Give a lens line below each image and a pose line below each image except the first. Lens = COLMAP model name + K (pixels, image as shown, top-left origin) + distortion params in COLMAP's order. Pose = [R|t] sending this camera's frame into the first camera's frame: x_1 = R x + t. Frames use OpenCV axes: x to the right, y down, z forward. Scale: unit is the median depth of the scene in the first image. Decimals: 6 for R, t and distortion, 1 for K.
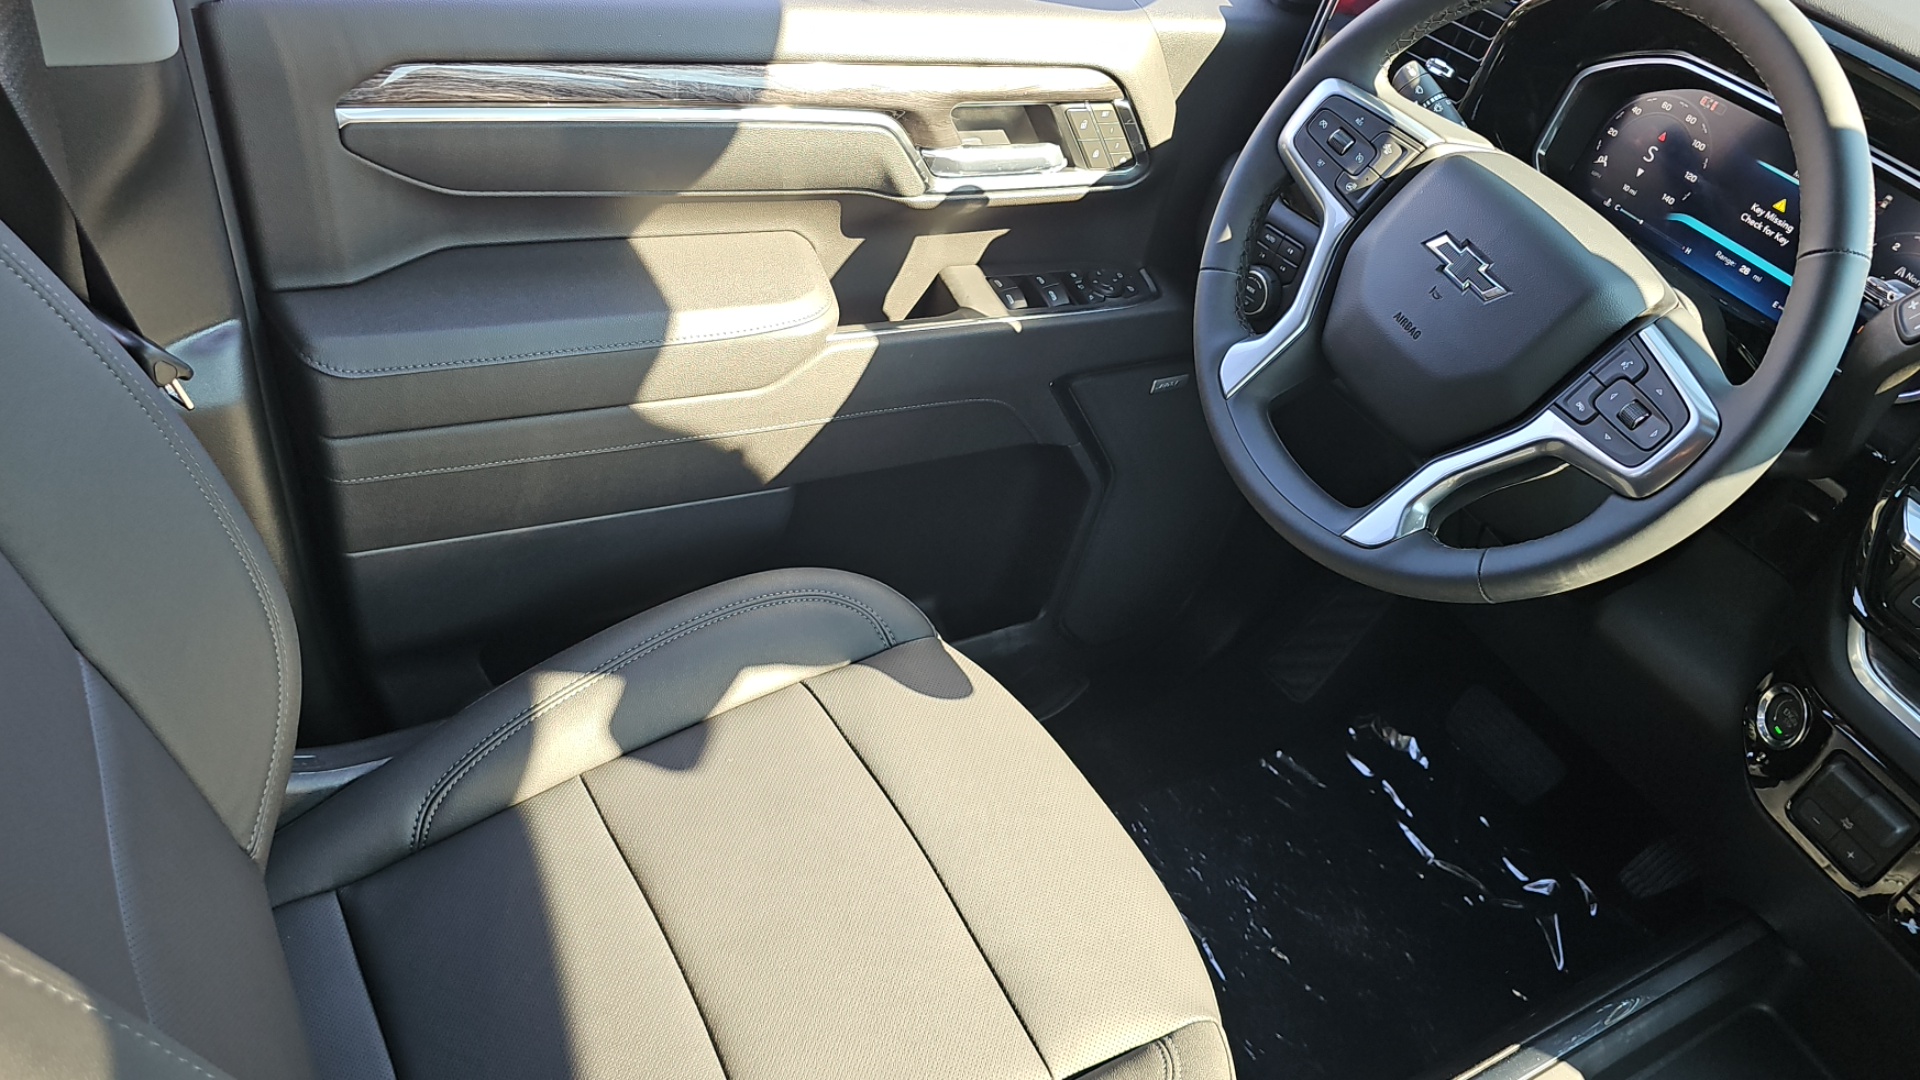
lens RADIAL K [[1412.8, 0, 960.0], [0, 1412.8, 540.0], [0, 0, 1]] dist [0.049679, -0.045314]
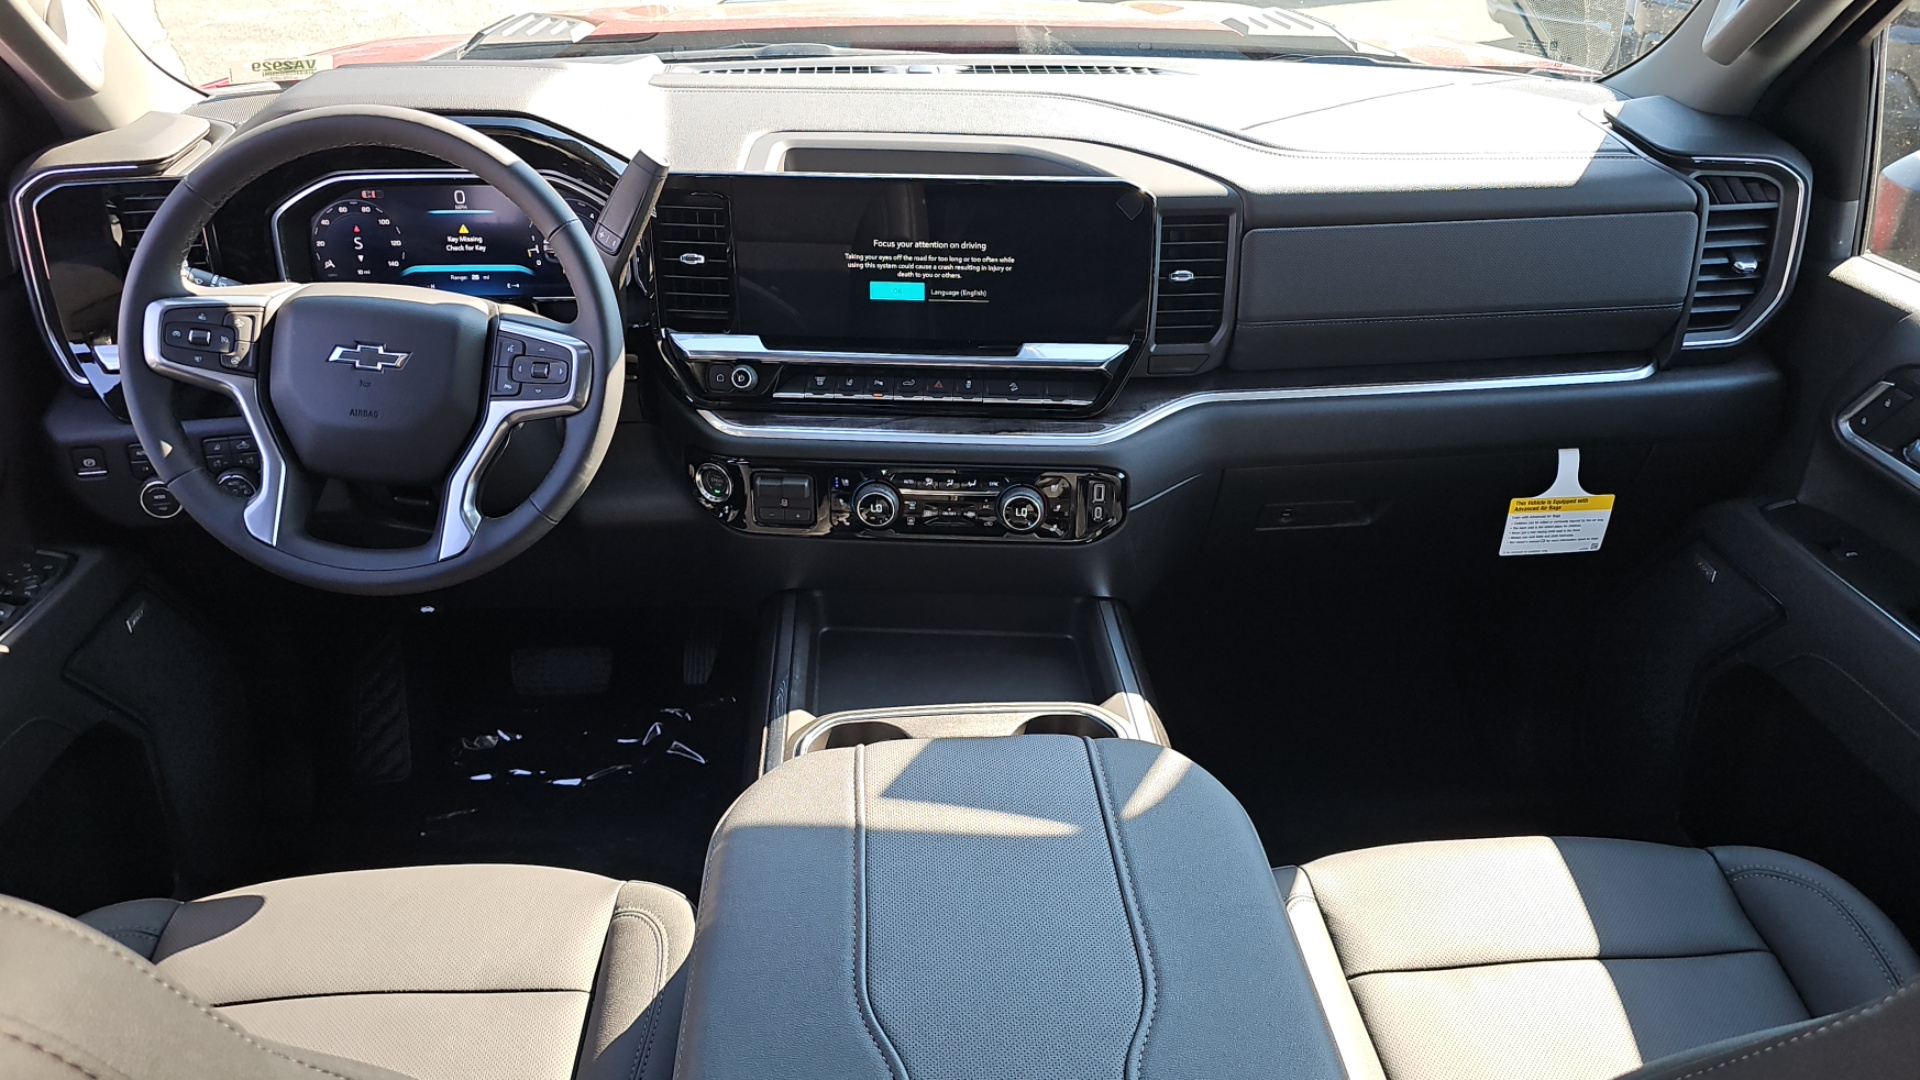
lens RADIAL K [[1462.6, 0, 950.4], [0, 1462.6, 522.8], [0, 0, 1]] dist [0.044171, -0.004599]
pose [[0.456092, -0.575425, 0.678871, -0.407391], [0.631300, 0.746866, 0.208927, -0.014051], [-0.627248, 0.333282, 0.703906, -0.273808]]
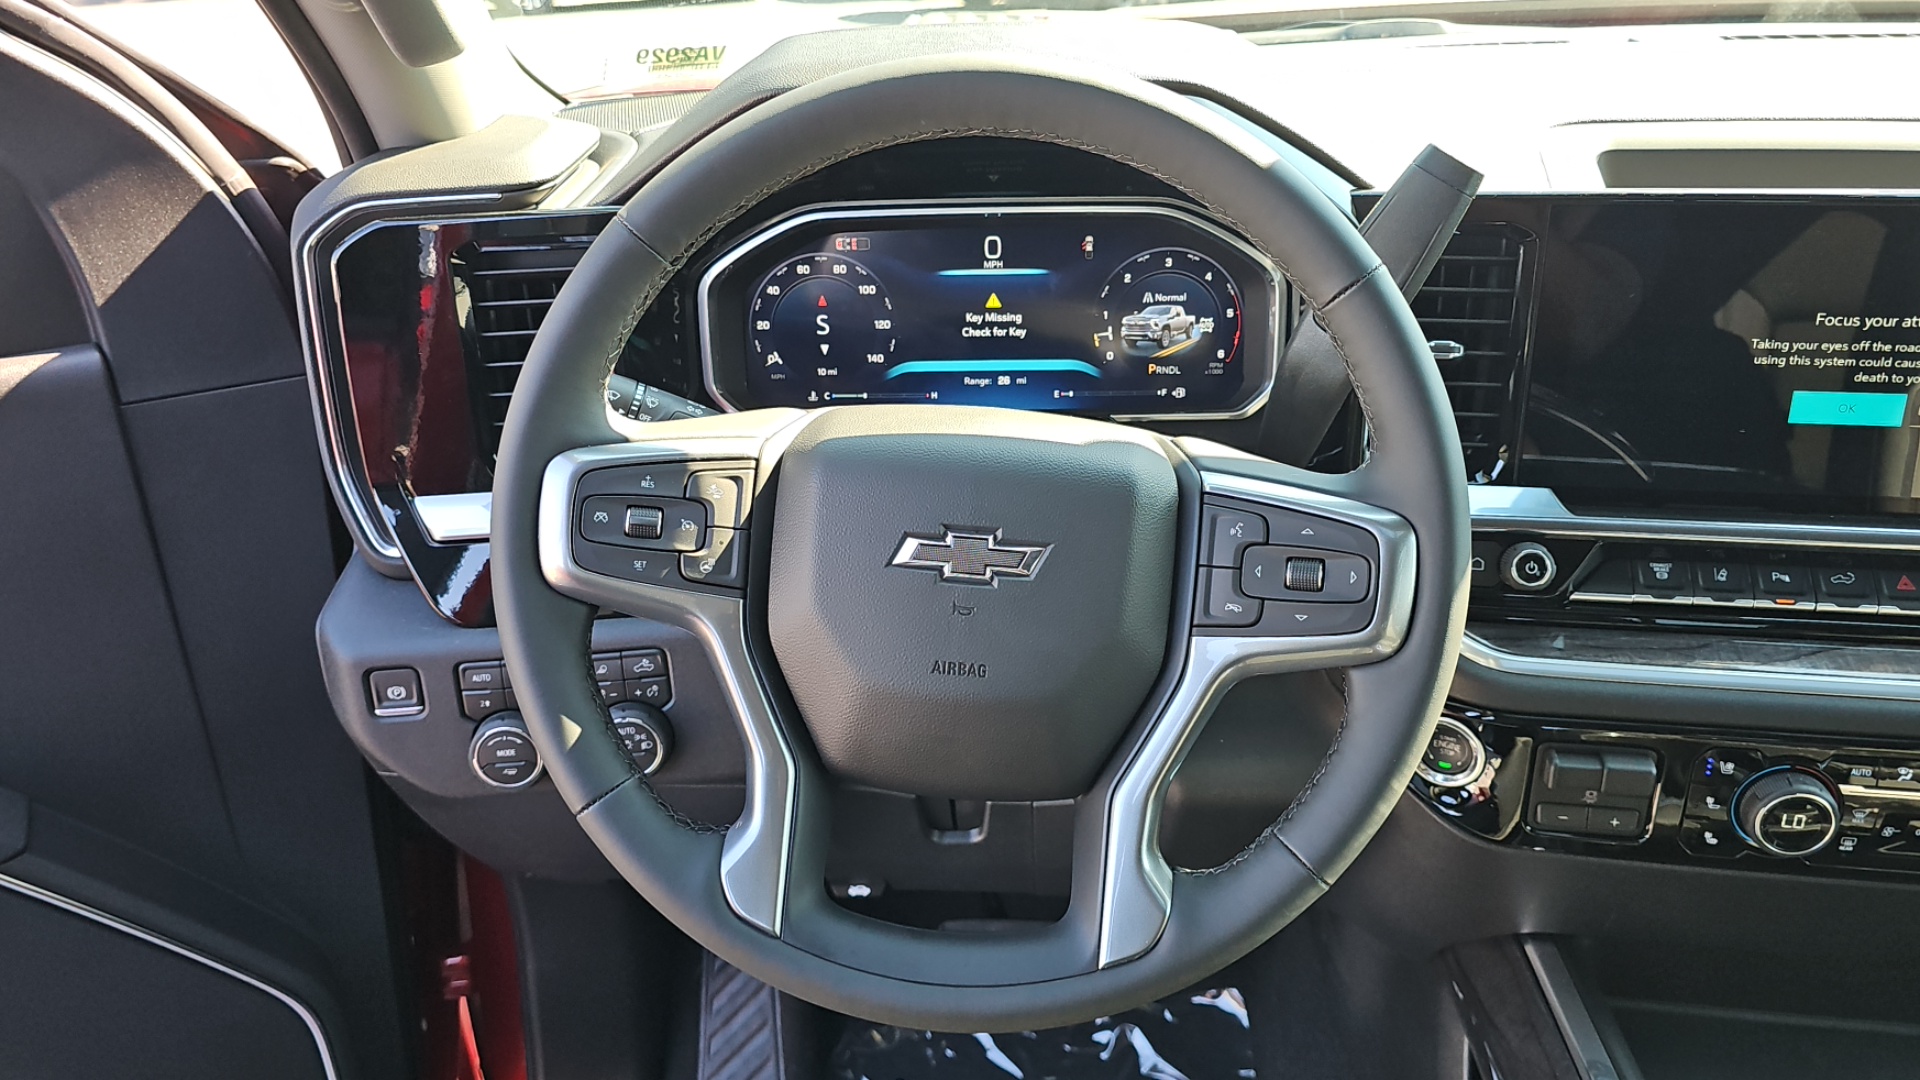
lens RADIAL K [[1412.8, 0, 960.0], [0, 1412.8, 540.0], [0, 0, 1]] dist [0.049679, -0.045314]
pose [[0.531802, -0.544236, 0.648840, -0.071702], [0.635208, 0.763055, 0.119408, -0.254973], [-0.560087, 0.348647, 0.751497, 0.449722]]
